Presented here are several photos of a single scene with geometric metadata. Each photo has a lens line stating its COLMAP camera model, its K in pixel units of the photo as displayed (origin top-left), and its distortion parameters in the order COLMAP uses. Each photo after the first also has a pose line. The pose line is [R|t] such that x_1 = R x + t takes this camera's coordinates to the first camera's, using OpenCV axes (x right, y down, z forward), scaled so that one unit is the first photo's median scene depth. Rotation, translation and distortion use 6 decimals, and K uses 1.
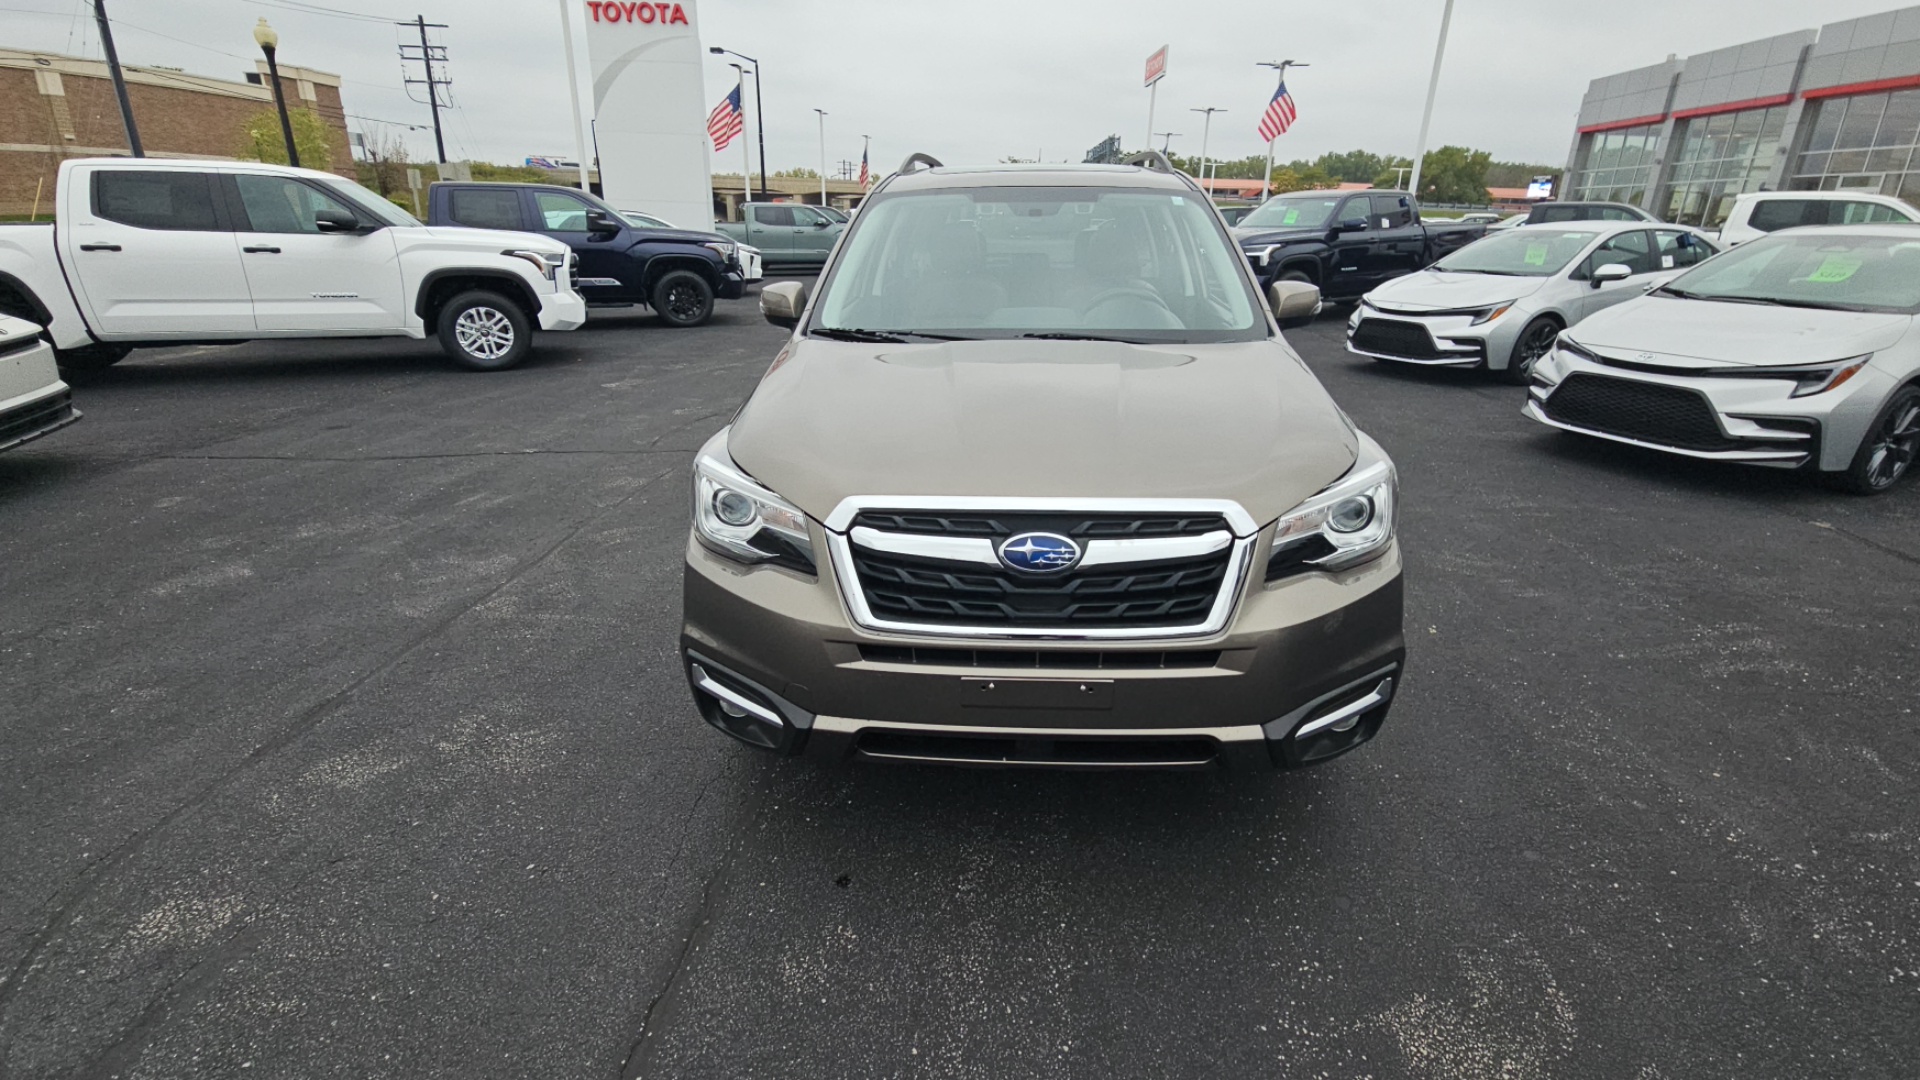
lens RADIAL K [[851.2, 0, 969.7], [0, 851.2, 548.1], [0, 0, 1]] dist [0.015688, -0.011880]
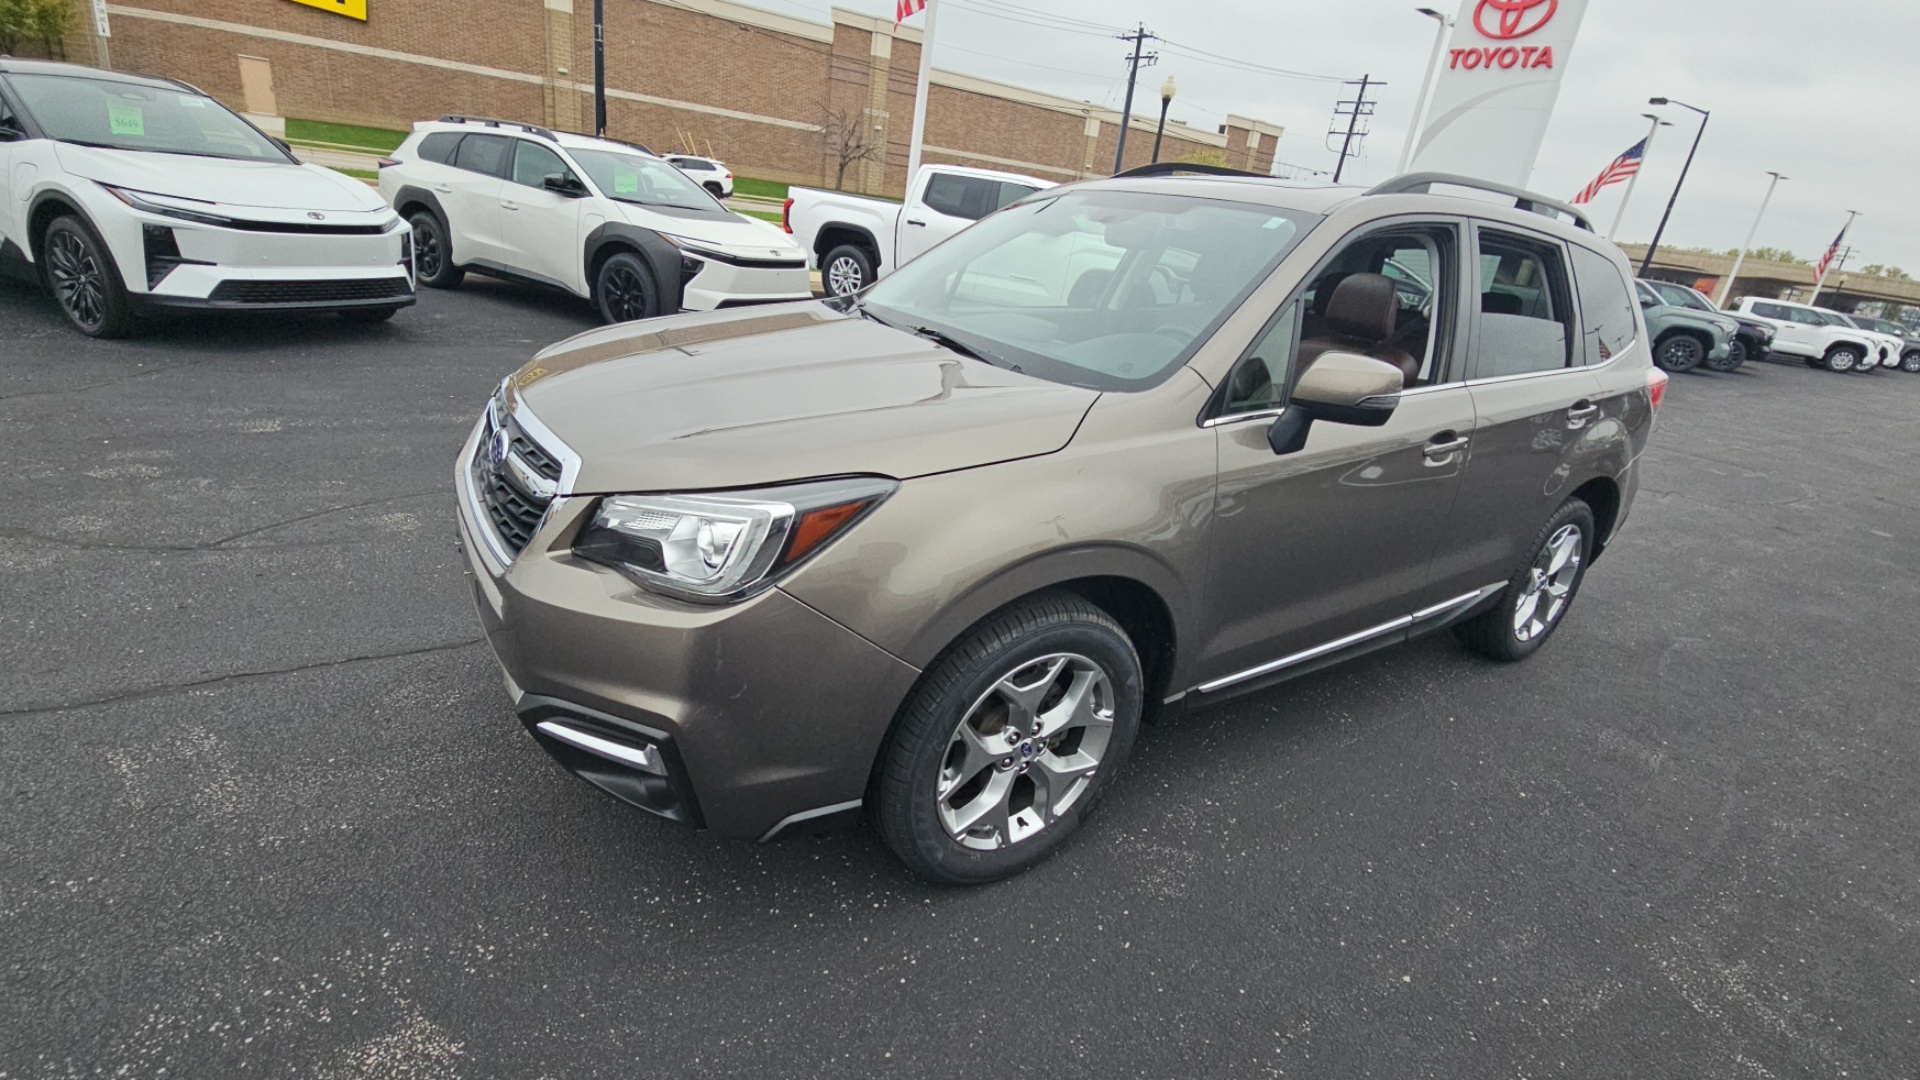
lens RADIAL K [[849.5, 0, 985.5], [0, 849.5, 548.3], [0, 0, 1]] dist [0.005564, -0.004800]
pose [[0.615569, 0.355942, -0.703122, 0.445600], [-0.390126, 0.912835, 0.120558, -0.087244], [0.684746, 0.200094, 0.700775, 0.229511]]
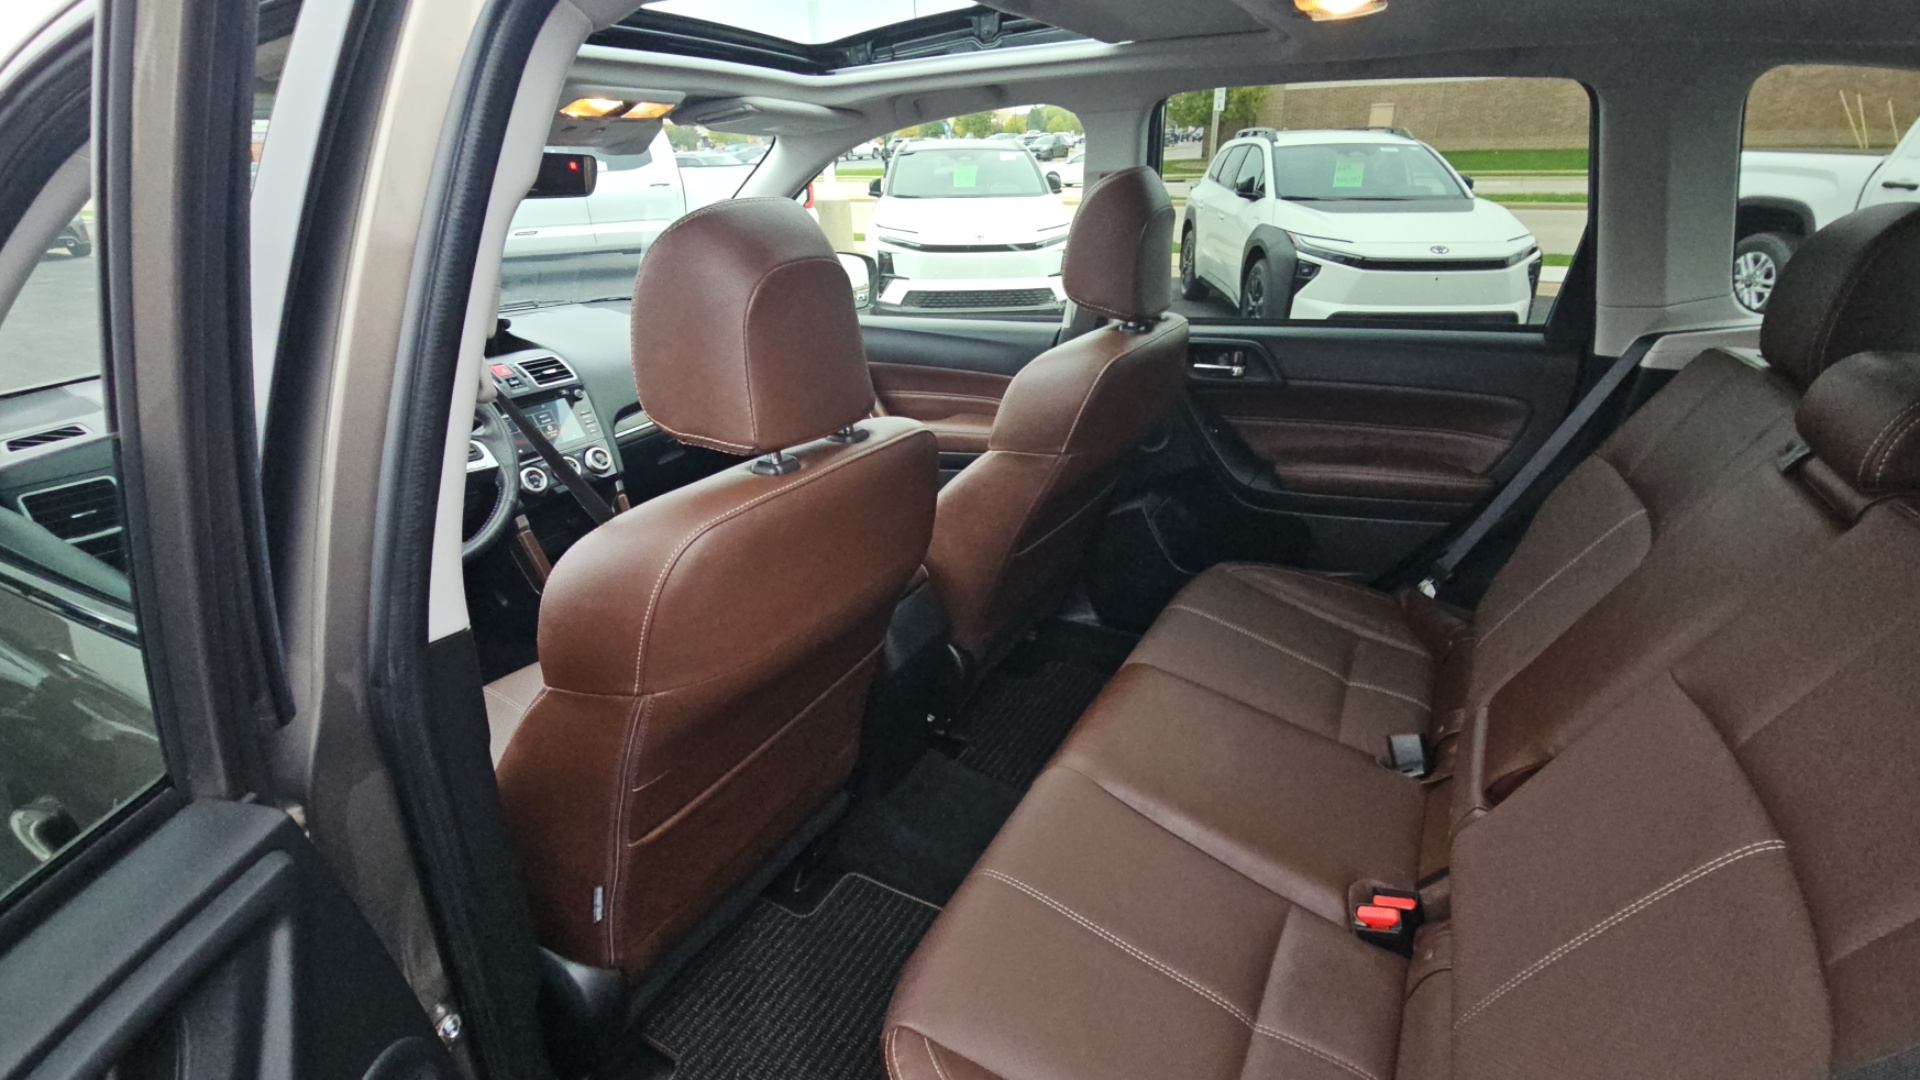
lens RADIAL K [[859.3, 0, 976.2], [0, 859.3, 538.5], [0, 0, 1]] dist [0.007108, -0.005273]
pose [[-0.431308, 0.364437, -0.825324, 0.266578], [-0.310873, 0.798732, 0.515155, -0.337882], [0.846954, 0.478762, -0.231206, 0.883934]]
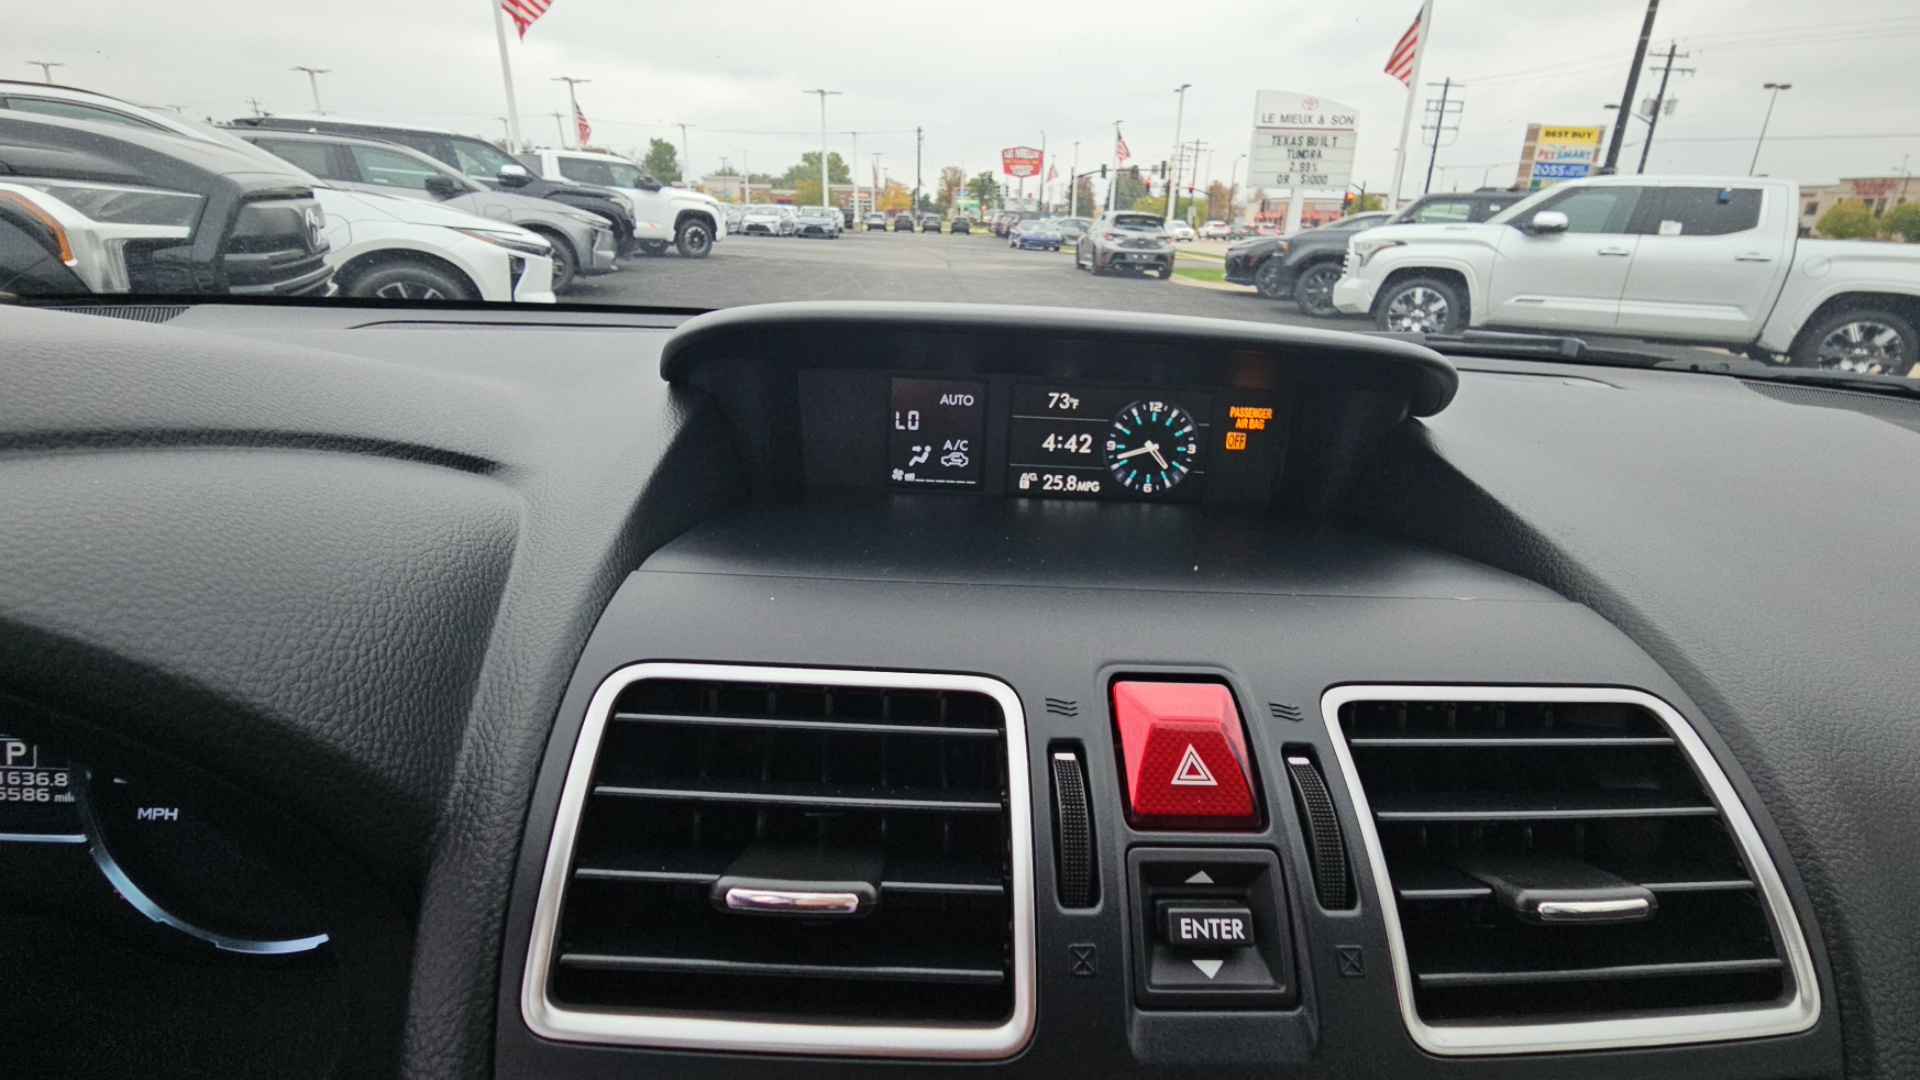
lens RADIAL K [[863.9, 0, 977.7], [0, 863.9, 539.9], [0, 0, 1]] dist [0.006985, -0.005372]
pose [[-0.991788, -0.013528, -0.127178, 0.059633], [-0.094530, 0.747334, 0.657690, -0.192042], [0.086147, 0.664311, -0.742476, 0.640008]]
